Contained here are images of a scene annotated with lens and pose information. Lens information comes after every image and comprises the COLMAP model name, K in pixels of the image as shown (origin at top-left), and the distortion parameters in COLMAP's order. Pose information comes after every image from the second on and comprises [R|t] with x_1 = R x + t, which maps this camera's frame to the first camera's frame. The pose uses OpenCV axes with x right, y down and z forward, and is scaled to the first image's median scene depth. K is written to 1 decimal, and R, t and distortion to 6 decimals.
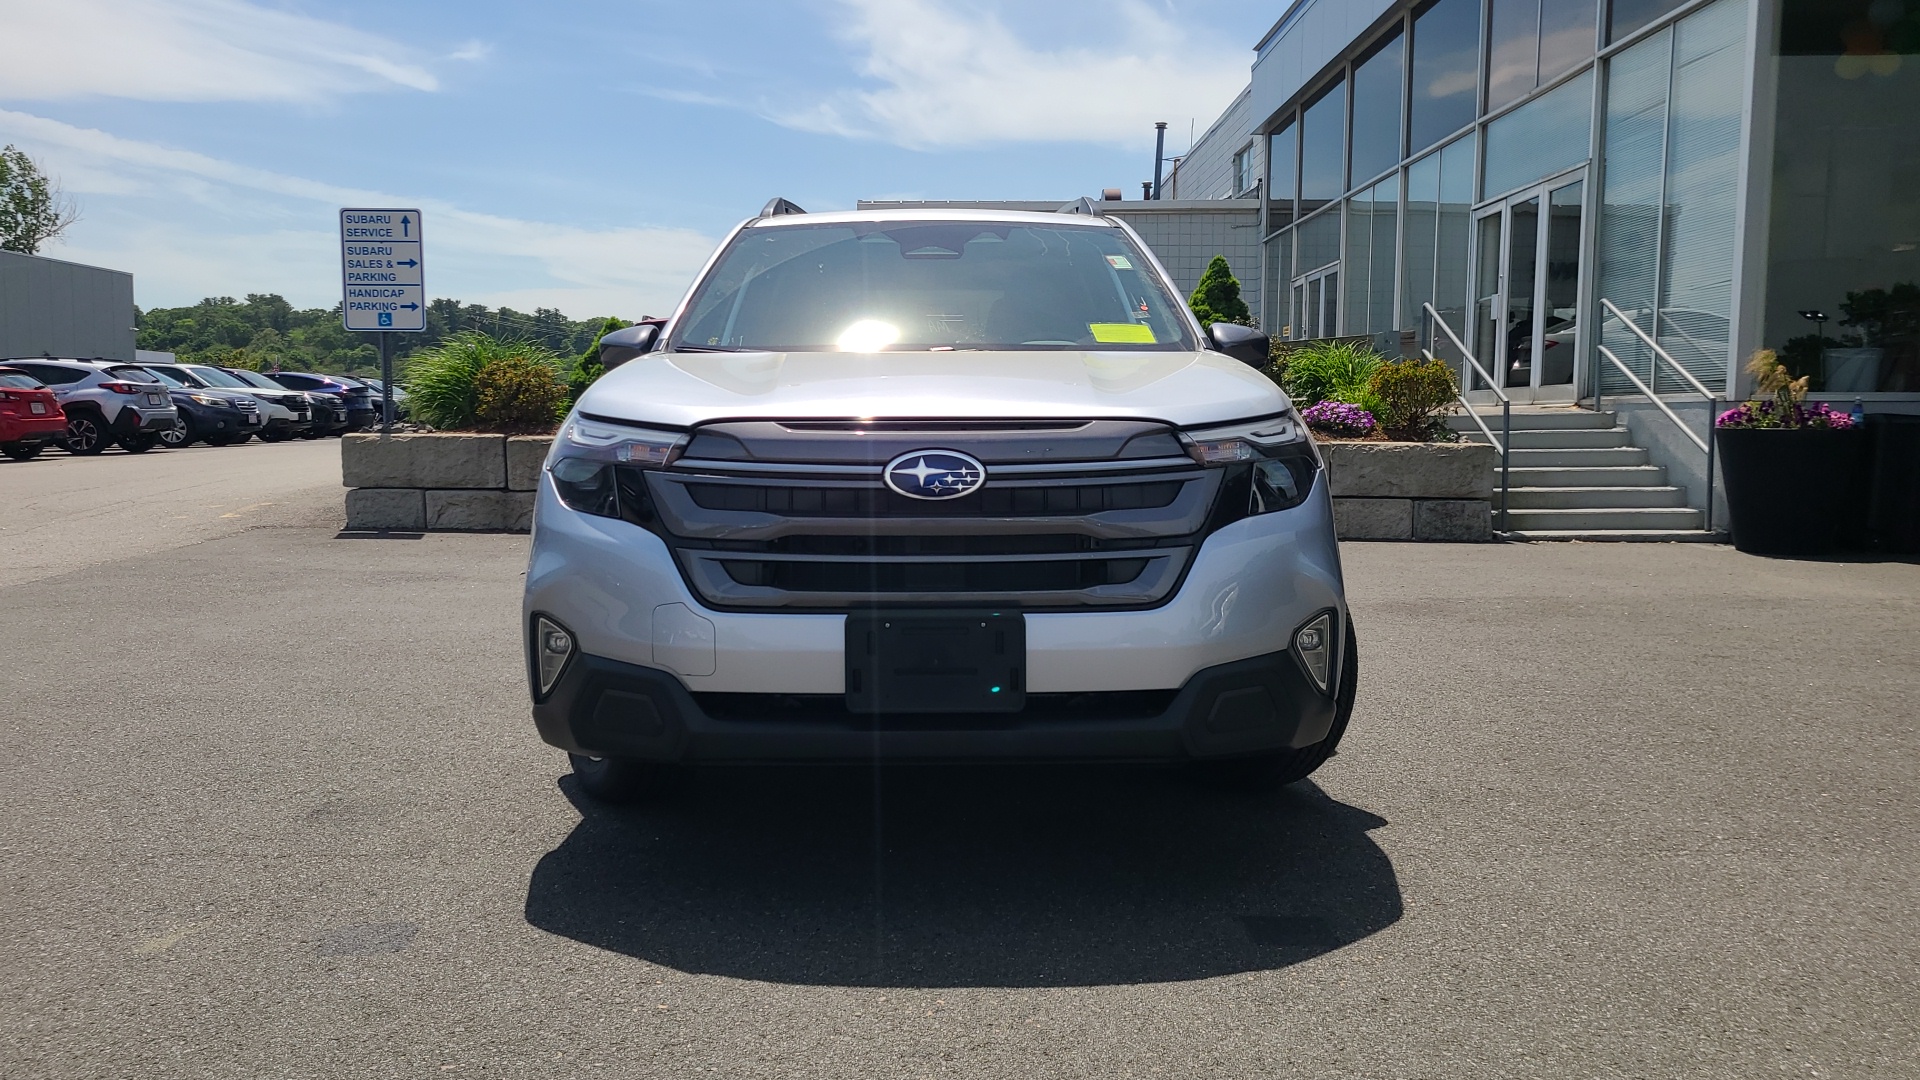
lens RADIAL K [[1461.6, 0, 930.4], [0, 1461.6, 569.3], [0, 0, 1]] dist [0.046117, -0.024637]
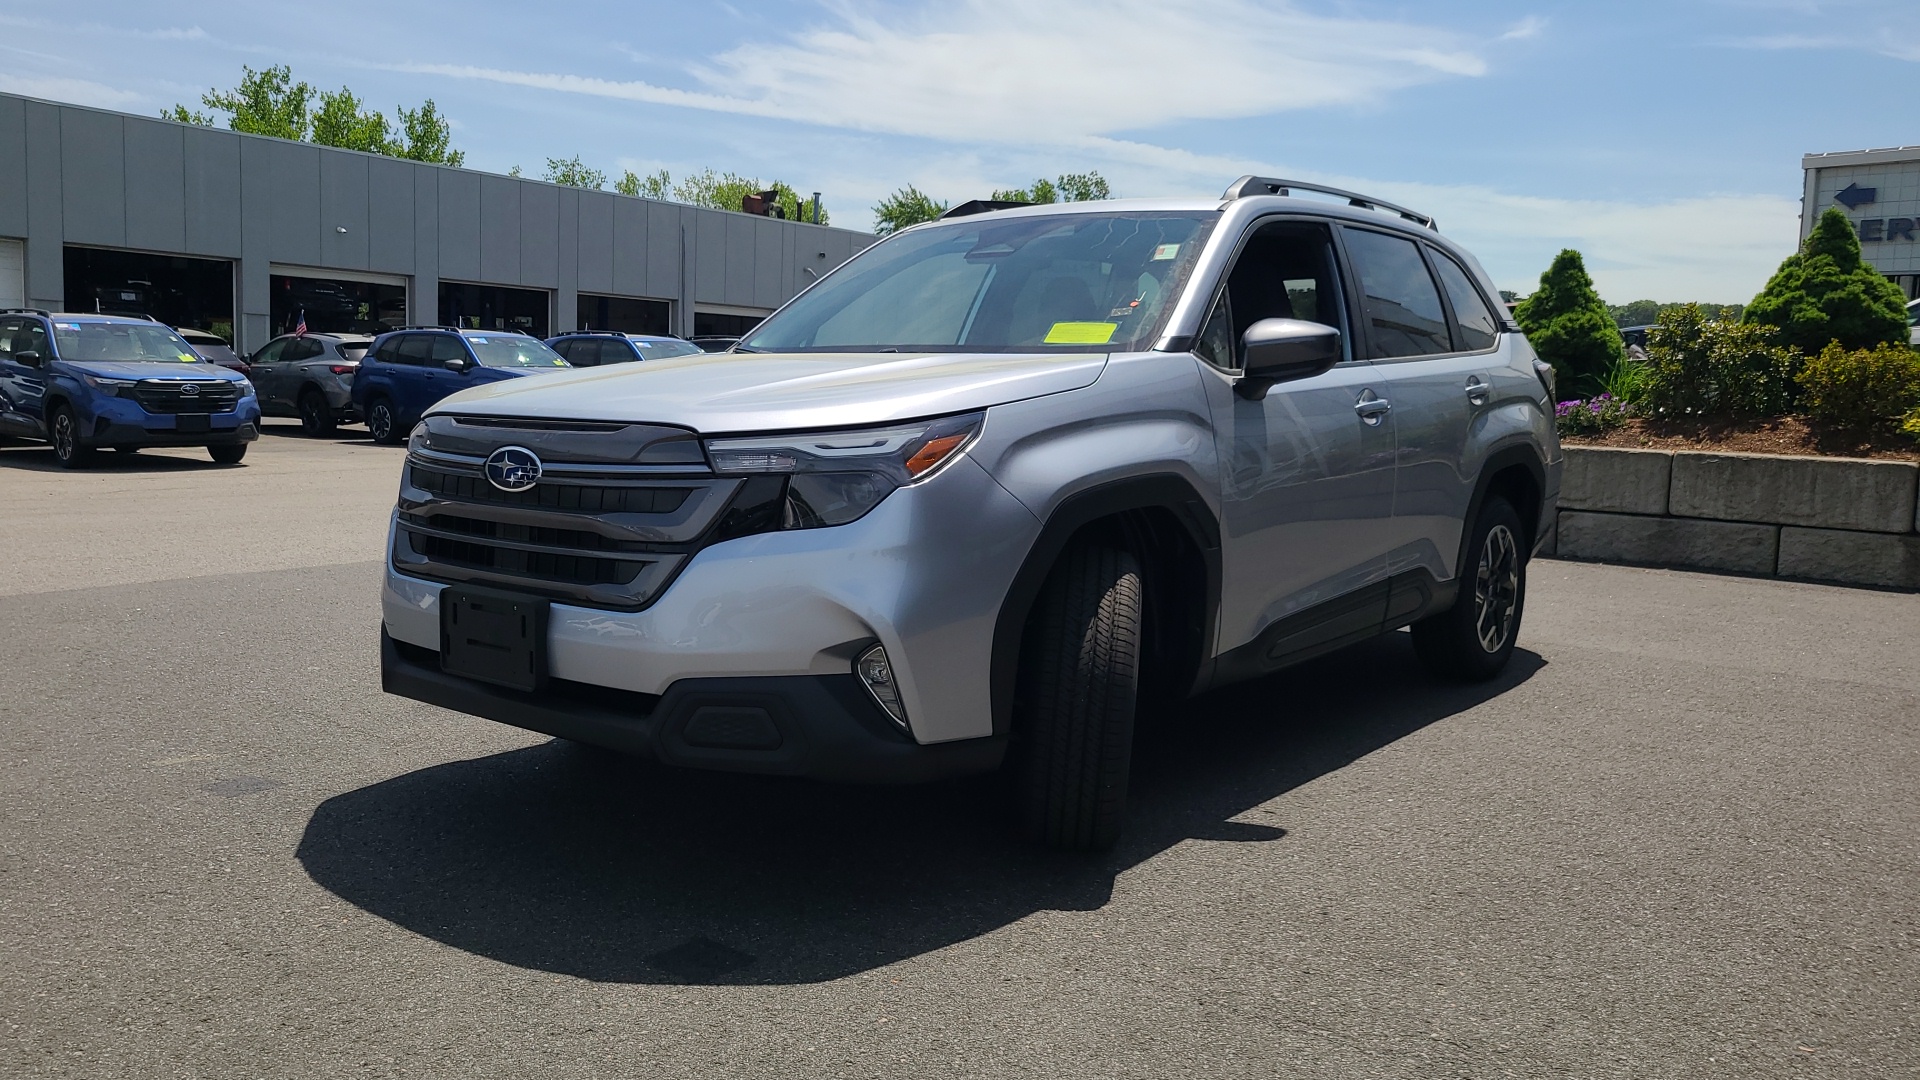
lens RADIAL K [[1461.6, 0, 919.1], [0, 1461.6, 558.1], [0, 0, 1]] dist [0.046117, -0.024637]
pose [[0.762745, 0.090597, -0.640322, 0.927274], [-0.090288, 0.995359, 0.033280, -0.060259], [0.640365, 0.032430, 0.767385, 0.337131]]
